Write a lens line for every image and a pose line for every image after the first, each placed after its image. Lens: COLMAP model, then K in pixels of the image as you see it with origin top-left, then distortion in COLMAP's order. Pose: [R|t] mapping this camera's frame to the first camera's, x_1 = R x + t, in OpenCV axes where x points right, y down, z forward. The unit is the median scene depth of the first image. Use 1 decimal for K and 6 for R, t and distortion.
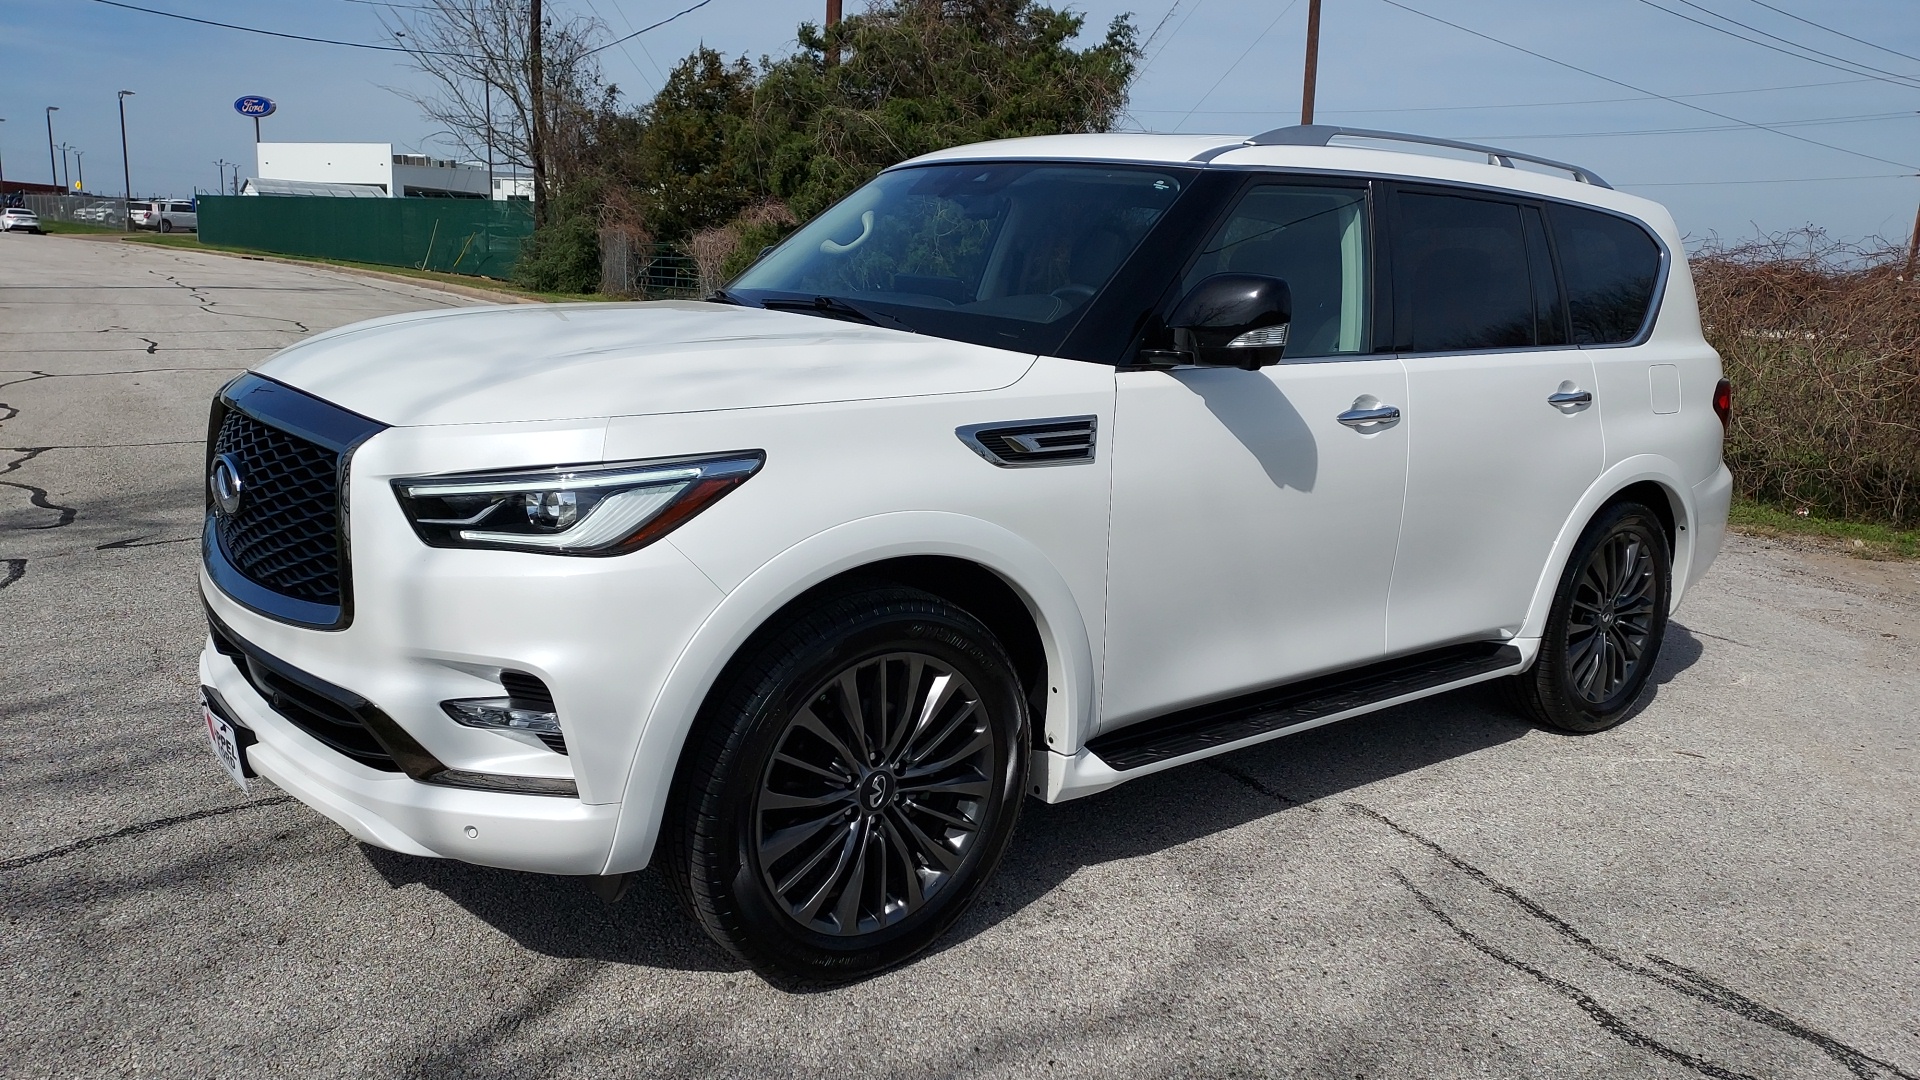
lens RADIAL K [[1361.8, 0, 960.0], [0, 1361.8, 540.0], [0, 0, 1]] dist [0.100761, -0.139555]
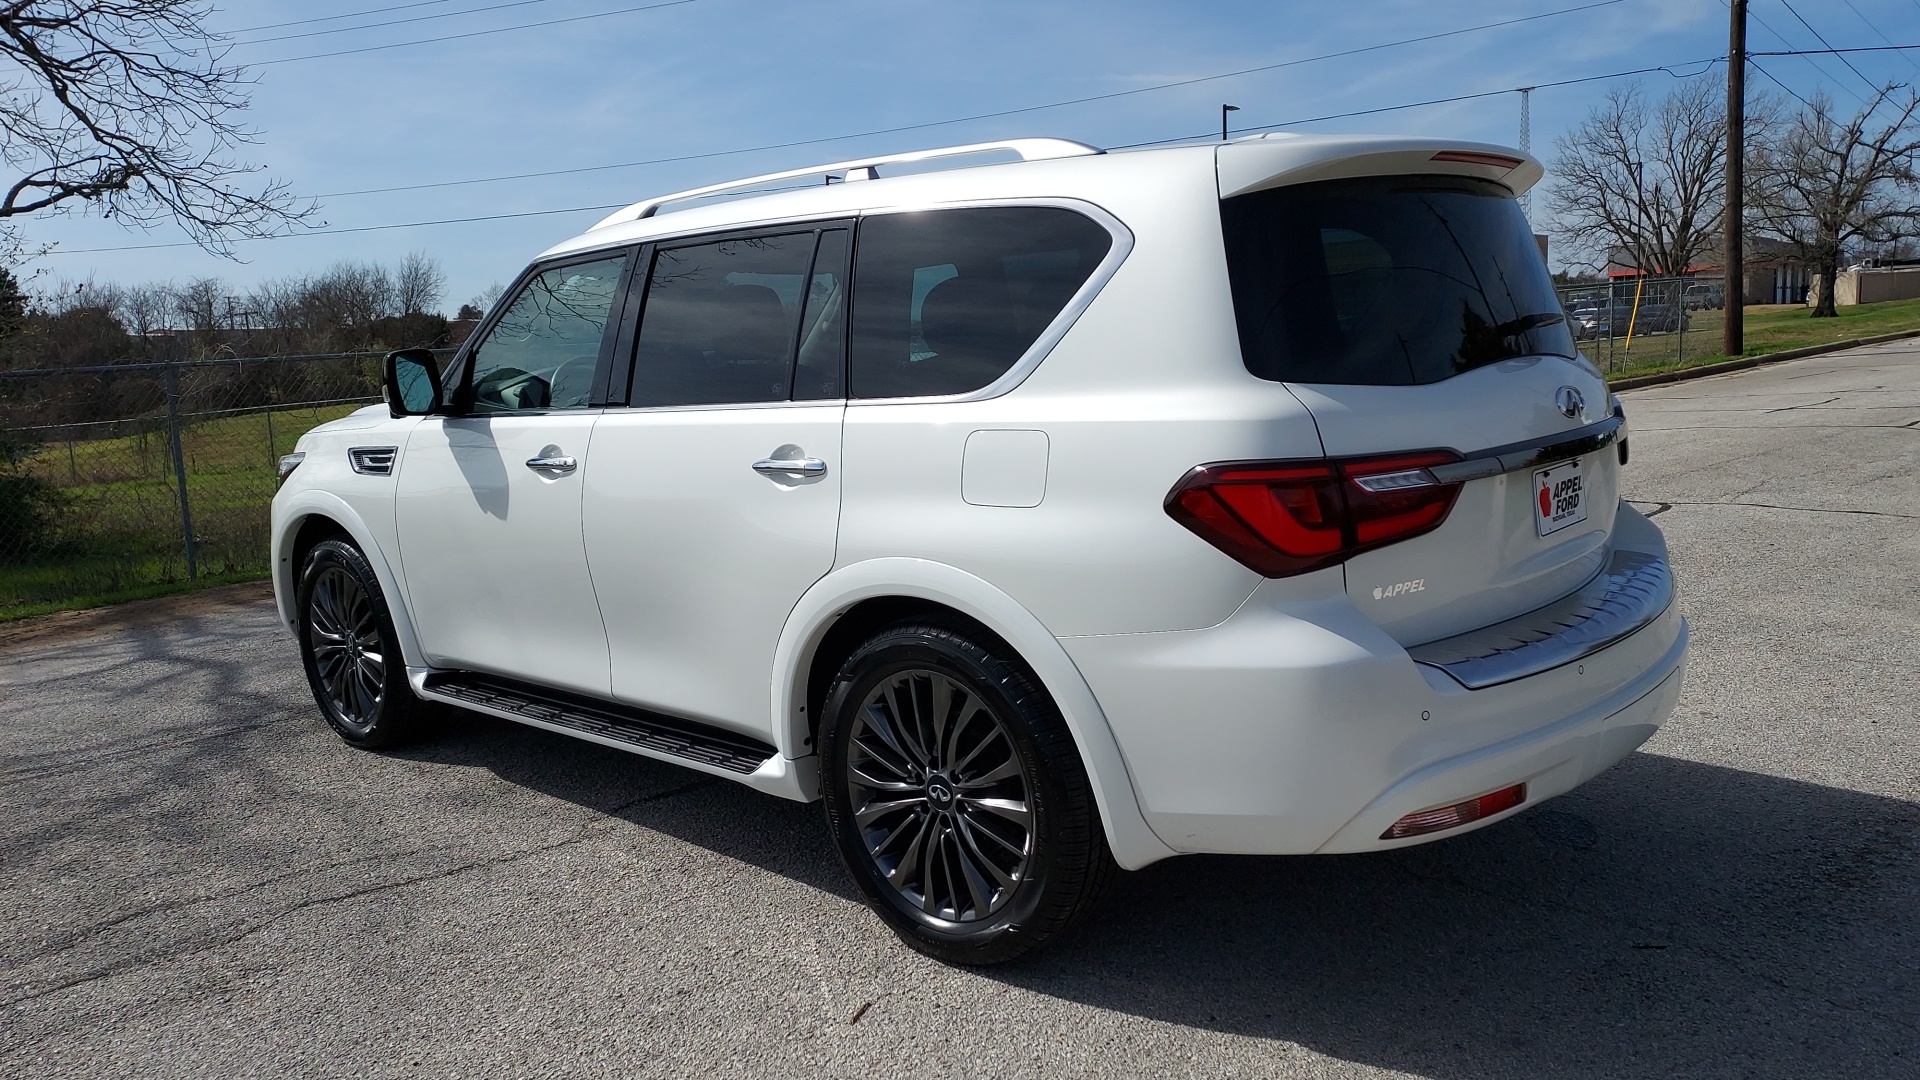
lens RADIAL K [[1342.0, 0, 960.0], [0, 1342.0, 540.0], [0, 0, 1]] dist [0.041668, -0.004465]
pose [[0.169548, 0.093944, -0.981034, 1.667935], [-0.136743, 0.988060, 0.070985, -0.176347], [0.975989, 0.122114, 0.180369, 1.311347]]
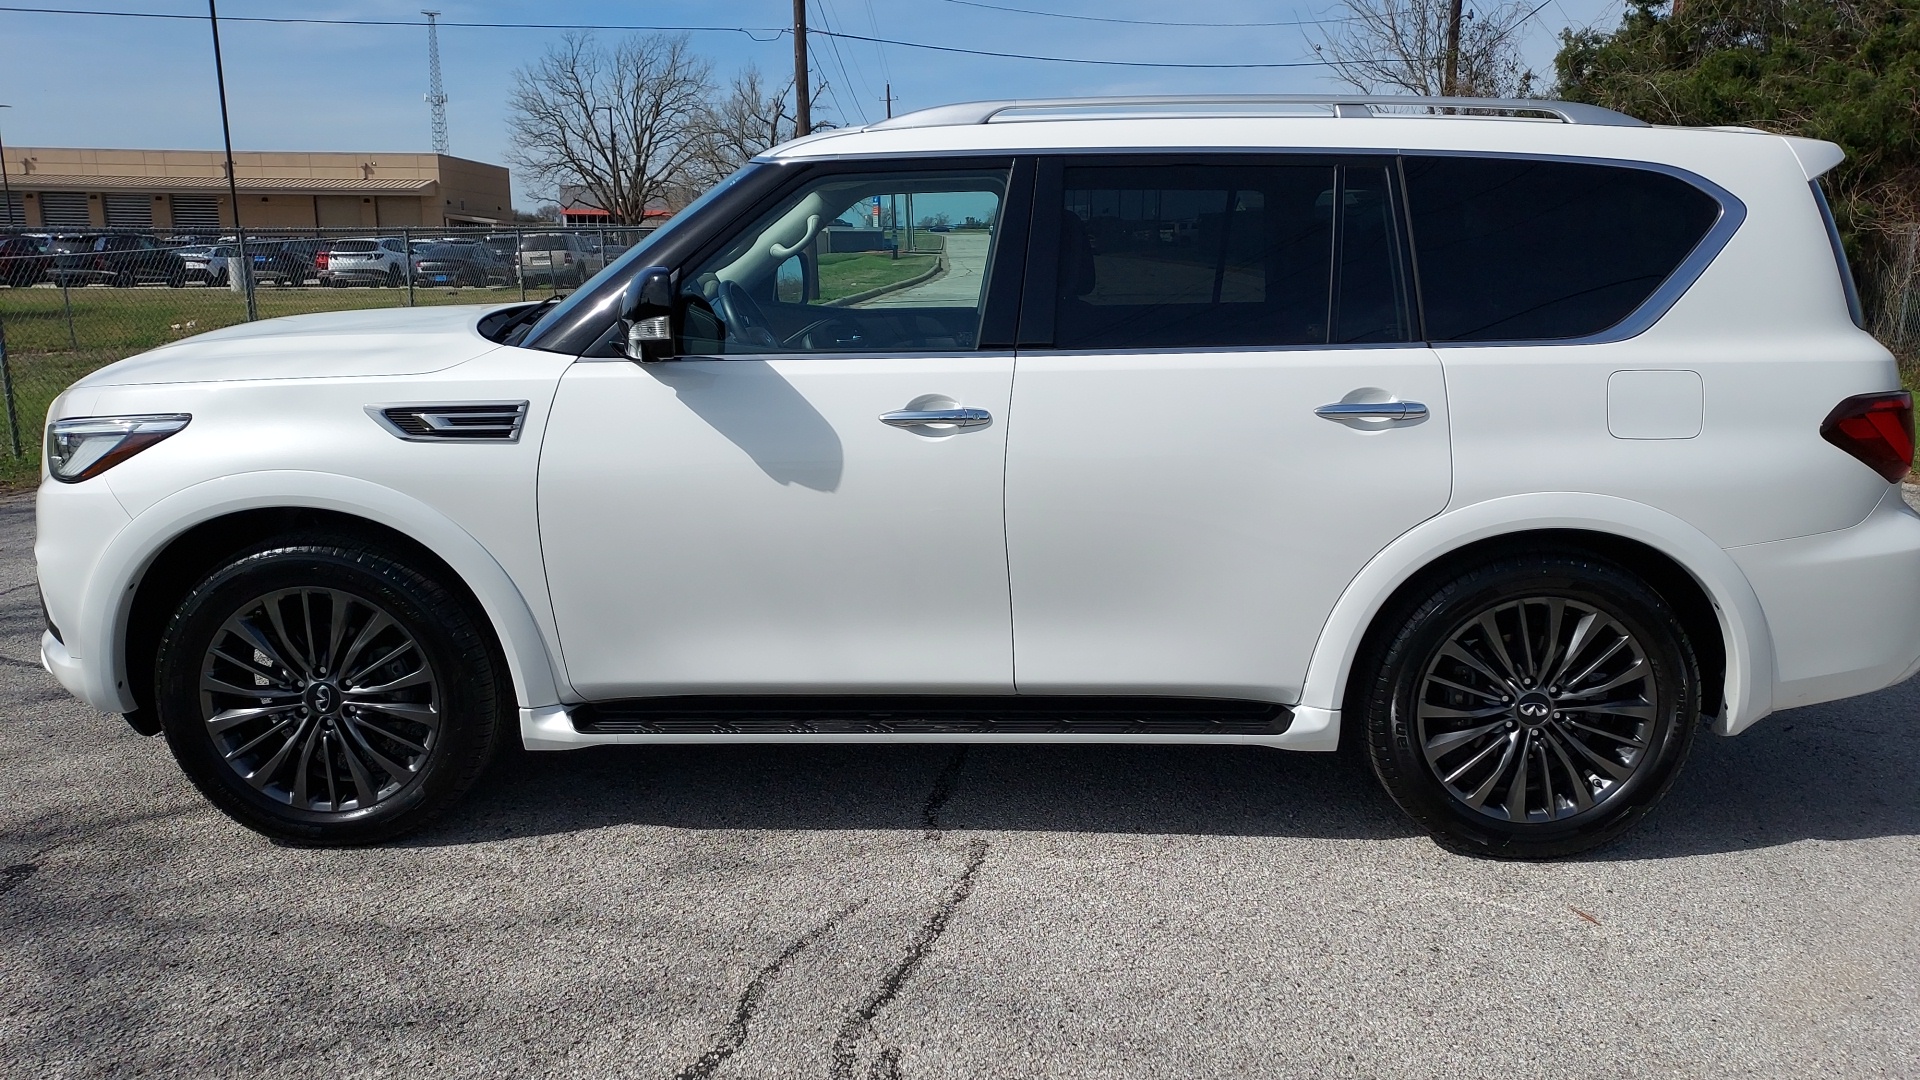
lens RADIAL K [[1361.8, 0, 960.0], [0, 1361.8, 540.0], [0, 0, 1]] dist [0.100761, -0.139555]
pose [[0.776077, 0.092182, -0.623864, 1.028879], [-0.092437, 0.995202, 0.032061, -0.045425], [0.623827, 0.032786, 0.780875, 0.345100]]
